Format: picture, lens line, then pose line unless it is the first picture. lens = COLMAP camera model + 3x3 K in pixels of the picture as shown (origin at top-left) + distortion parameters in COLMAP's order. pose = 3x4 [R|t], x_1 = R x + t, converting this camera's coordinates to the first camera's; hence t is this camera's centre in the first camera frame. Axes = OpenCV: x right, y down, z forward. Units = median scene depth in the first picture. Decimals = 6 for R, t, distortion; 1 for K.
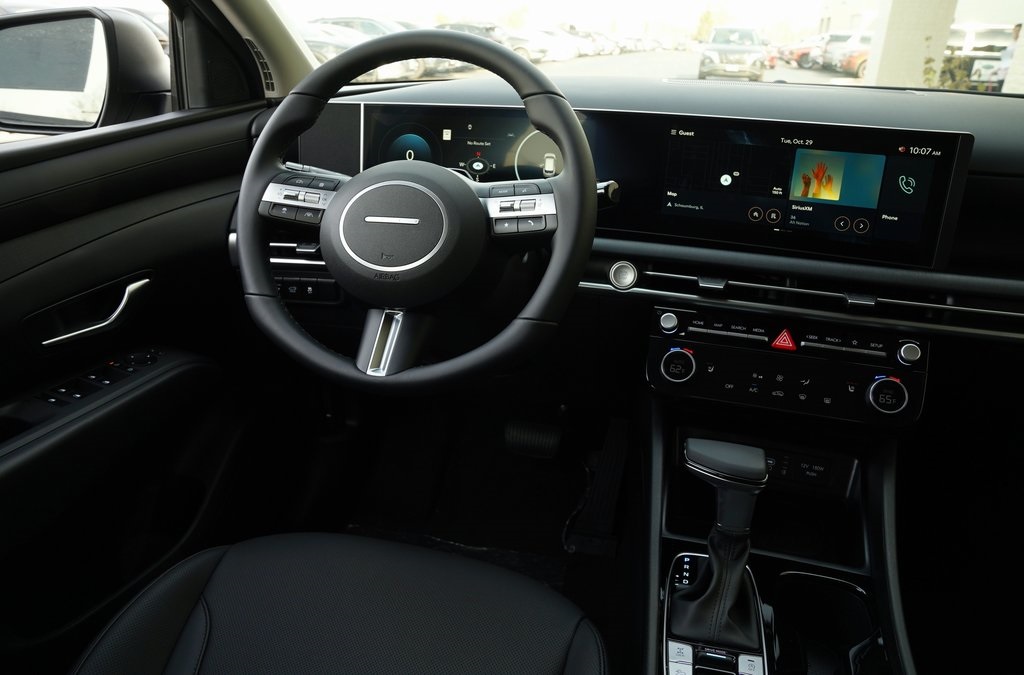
lens RADIAL K [[717.7, 0, 506.4], [0, 717.7, 338.3], [0, 0, 1]] dist [-0.128764, 0.098317]
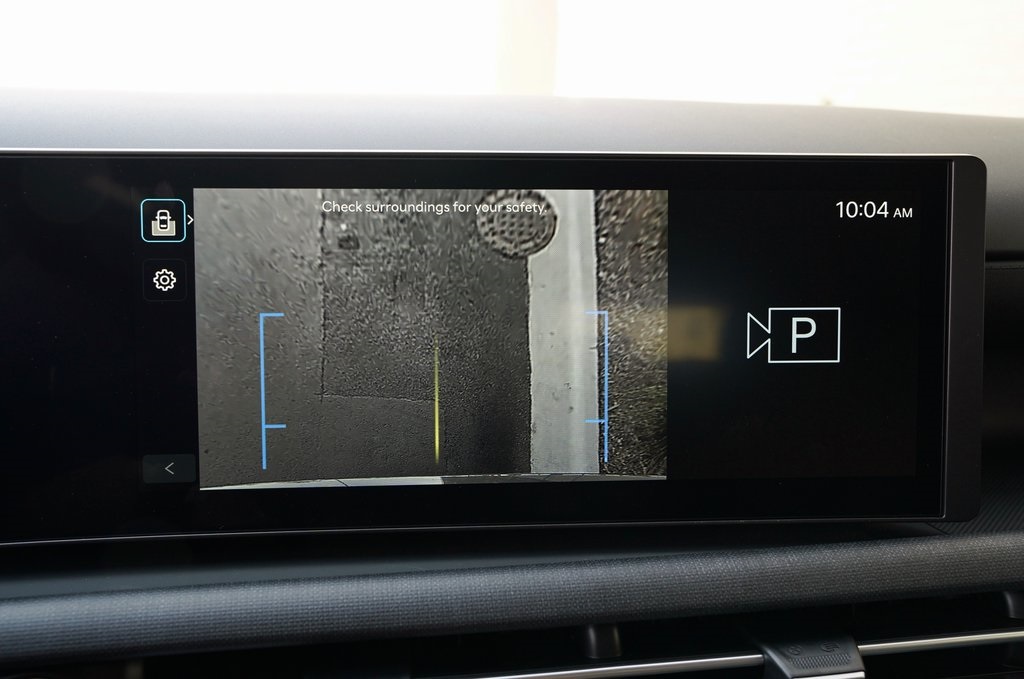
lens RADIAL K [[936.7, 0, 512.0], [0, 936.7, 339.5], [0, 0, 1]] dist [-0.002297, 0.003845]
pose [[0.877819, -0.105087, 0.467323, 0.185925], [0.184262, 0.974644, -0.126949, -0.164772], [-0.442133, 0.197548, 0.874925, 0.621223]]
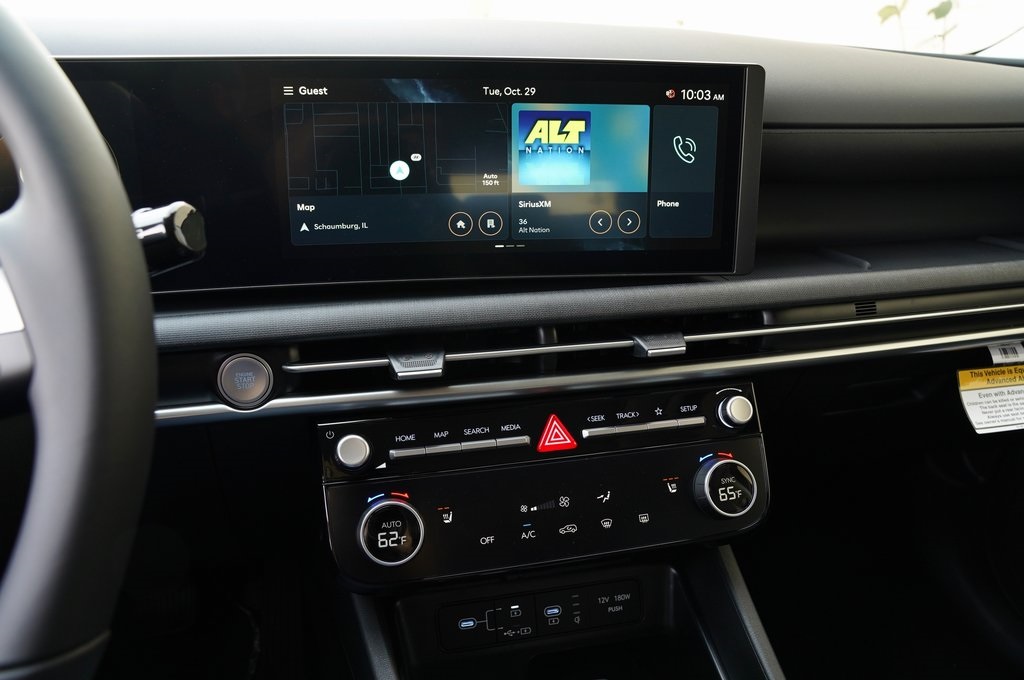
lens RADIAL K [[713.6, 0, 506.5], [0, 713.6, 342.2], [0, 0, 1]] dist [-0.132131, 0.097216]
pose [[0.844460, -0.206194, 0.494339, 0.085243], [0.196087, 0.977872, 0.072913, -0.122525], [-0.498435, 0.035362, 0.866206, 0.508215]]
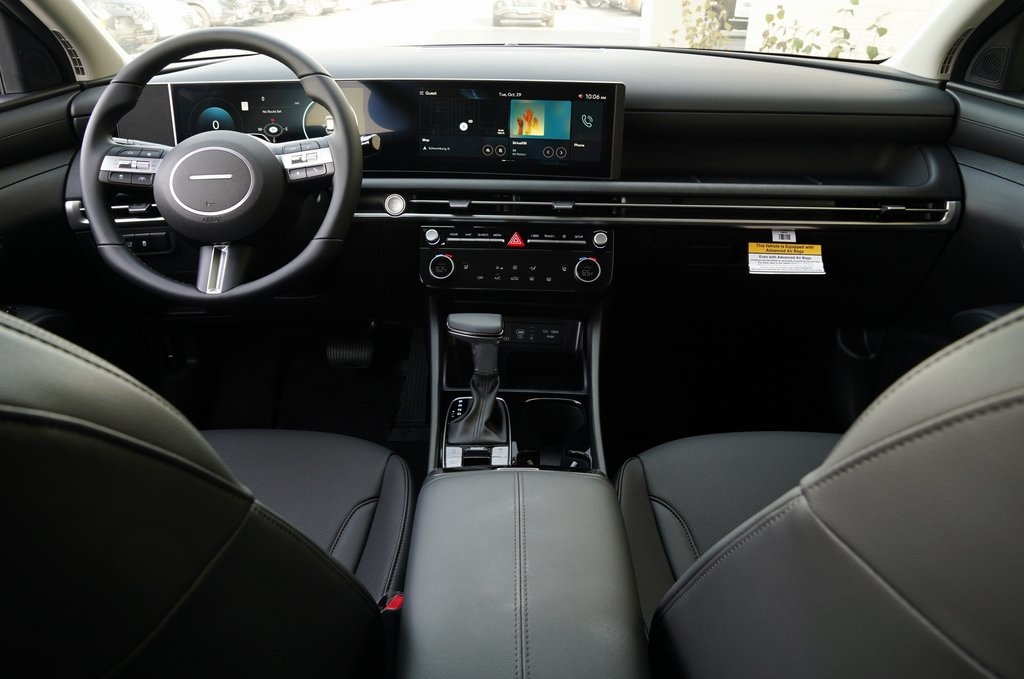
lens RADIAL K [[717.7, 0, 506.4], [0, 717.7, 340.3], [0, 0, 1]] dist [-0.128764, 0.098317]
pose [[0.965379, -0.126883, 0.227911, 0.031712], [0.110334, 0.990339, 0.083994, 0.077191], [-0.236367, -0.055939, 0.970052, -0.366949]]
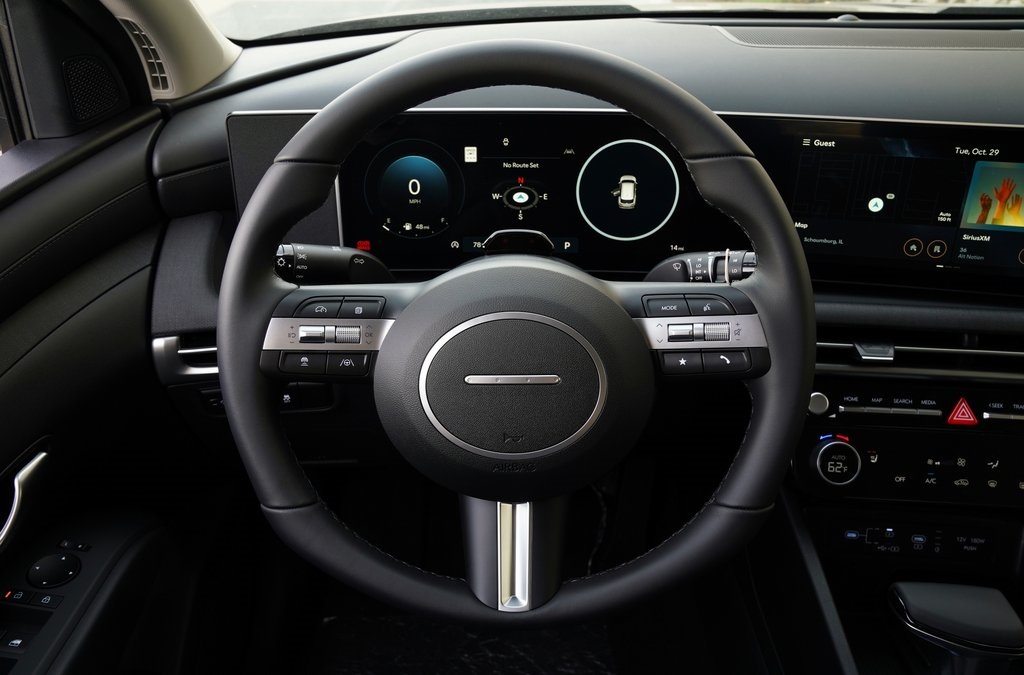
lens RADIAL K [[782.3, 0, 509.7], [0, 782.3, 340.2], [0, 0, 1]] dist [-0.107776, 0.111647]
pose [[0.970274, -0.137214, 0.199350, -0.254970], [0.104636, 0.980613, 0.165678, -0.270625], [-0.218218, -0.139894, 0.965821, 0.297657]]
